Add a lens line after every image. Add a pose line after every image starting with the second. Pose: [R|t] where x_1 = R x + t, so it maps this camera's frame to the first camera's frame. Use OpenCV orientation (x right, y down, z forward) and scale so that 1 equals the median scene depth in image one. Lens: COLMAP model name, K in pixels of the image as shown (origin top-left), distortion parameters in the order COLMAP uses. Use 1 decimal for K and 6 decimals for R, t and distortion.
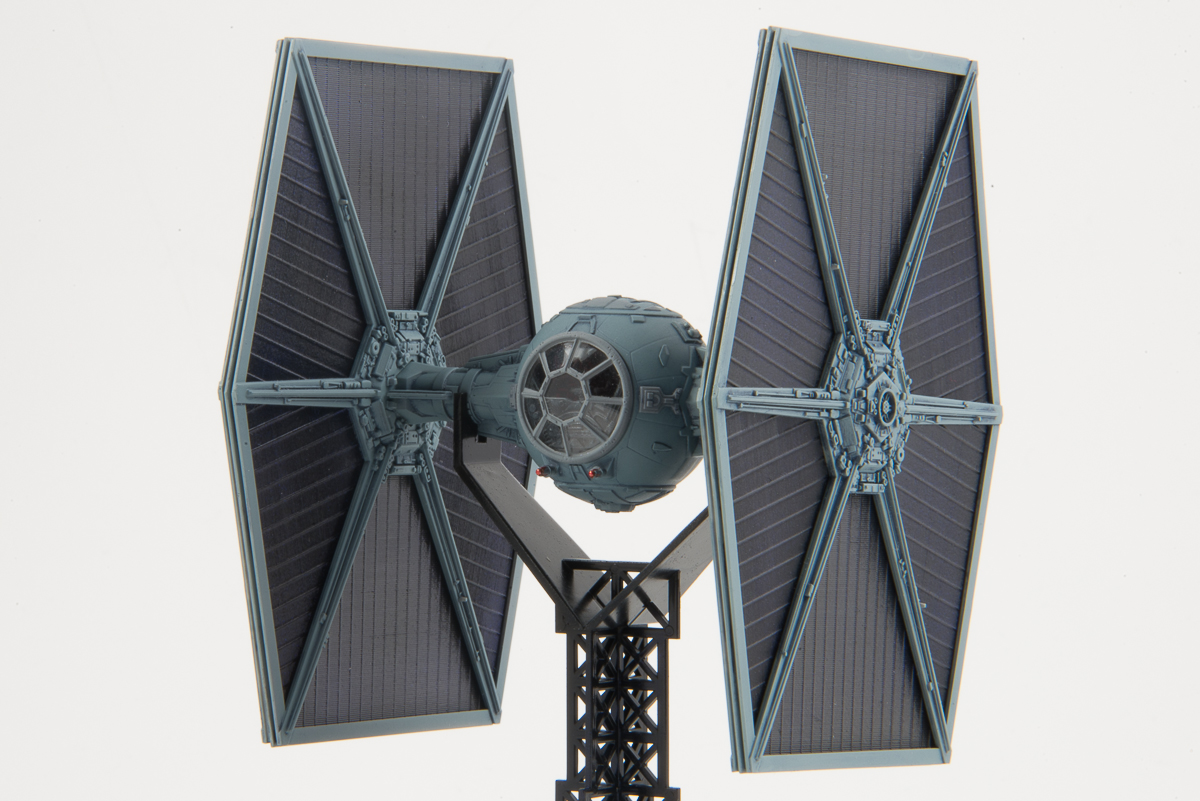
lens RADIAL K [[5983.3, 0, 600.0], [0, 5983.3, 400.5], [0, 0, 1]] dist [2.165017, -7.353959]
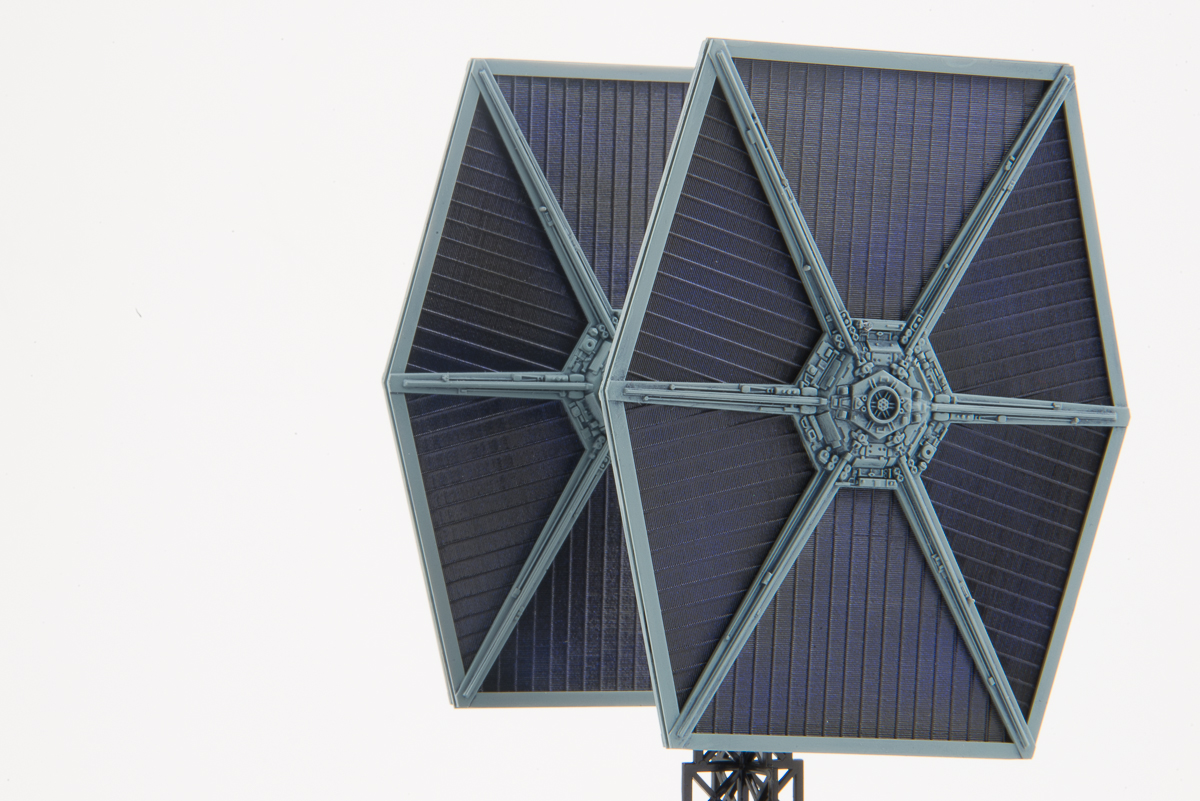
lens RADIAL K [[5983.3, 0, 600.0], [0, 5983.3, 400.5], [0, 0, 1]] dist [2.165017, -7.353959]
pose [[0.827494, 0.013732, -0.561306, 0.586474], [-0.017771, 0.999841, -0.001738, 0.003026], [0.561193, 0.011413, 0.827606, 0.120929]]
